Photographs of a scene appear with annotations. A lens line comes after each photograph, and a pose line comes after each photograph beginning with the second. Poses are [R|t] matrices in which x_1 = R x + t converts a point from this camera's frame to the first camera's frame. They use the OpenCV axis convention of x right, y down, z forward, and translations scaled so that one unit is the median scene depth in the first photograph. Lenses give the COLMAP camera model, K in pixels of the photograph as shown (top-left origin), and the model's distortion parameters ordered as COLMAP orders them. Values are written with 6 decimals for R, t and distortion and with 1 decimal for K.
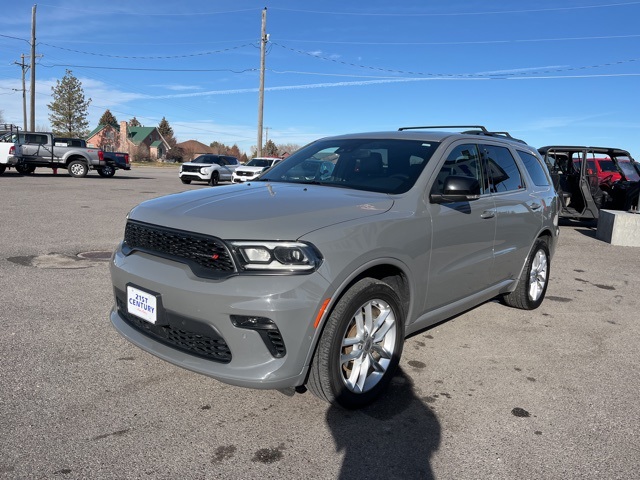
lens RADIAL K [[487.9, 0, 327.6], [0, 487.9, 238.6], [0, 0, 1]] dist [0.062085, -0.079128]
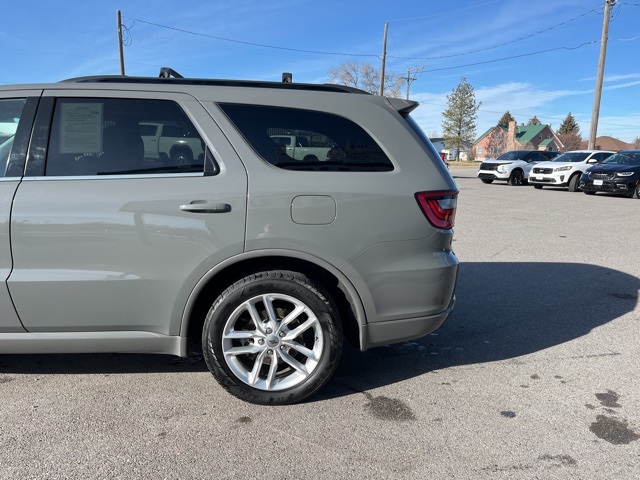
lens RADIAL K [[487.9, 0, 310.5], [0, 487.9, 243.2], [0, 0, 1]] dist [0.062085, -0.079128]
pose [[0.685087, 0.095961, -0.722113, 0.151569], [-0.091634, 0.994764, 0.045258, -0.010749], [0.722675, 0.035165, 0.690293, 0.123042]]
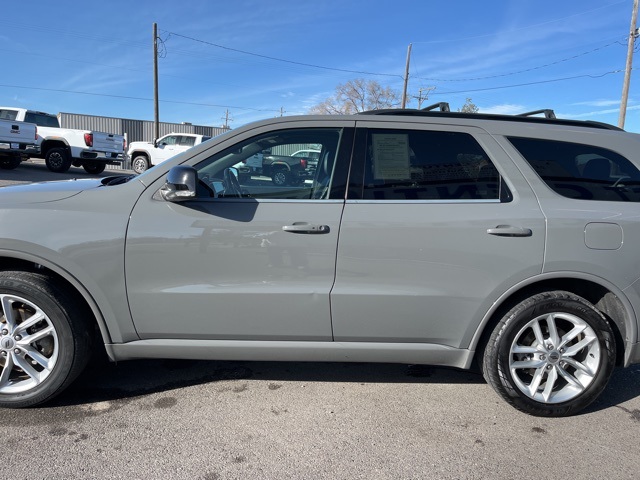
lens RADIAL K [[487.9, 0, 319.7], [0, 487.9, 235.5], [0, 0, 1]] dist [0.062085, -0.079128]
pose [[0.702074, 0.086113, -0.706879, 0.115658], [-0.120642, 0.992696, 0.001110, -0.006177], [0.701811, 0.084499, 0.707334, 0.074162]]
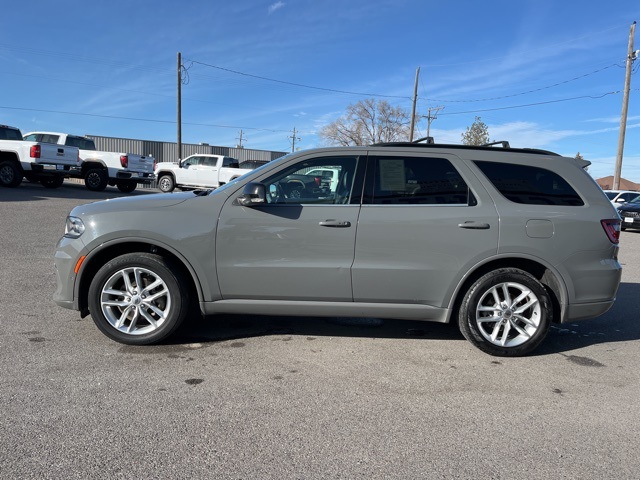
lens RADIAL K [[487.9, 0, 319.0], [0, 487.9, 235.8], [0, 0, 1]] dist [0.062085, -0.079128]
pose [[0.684528, 0.058207, -0.726659, 0.146462], [-0.117619, 0.992566, -0.031293, 0.001416], [0.719435, 0.106890, 0.686285, 0.039296]]
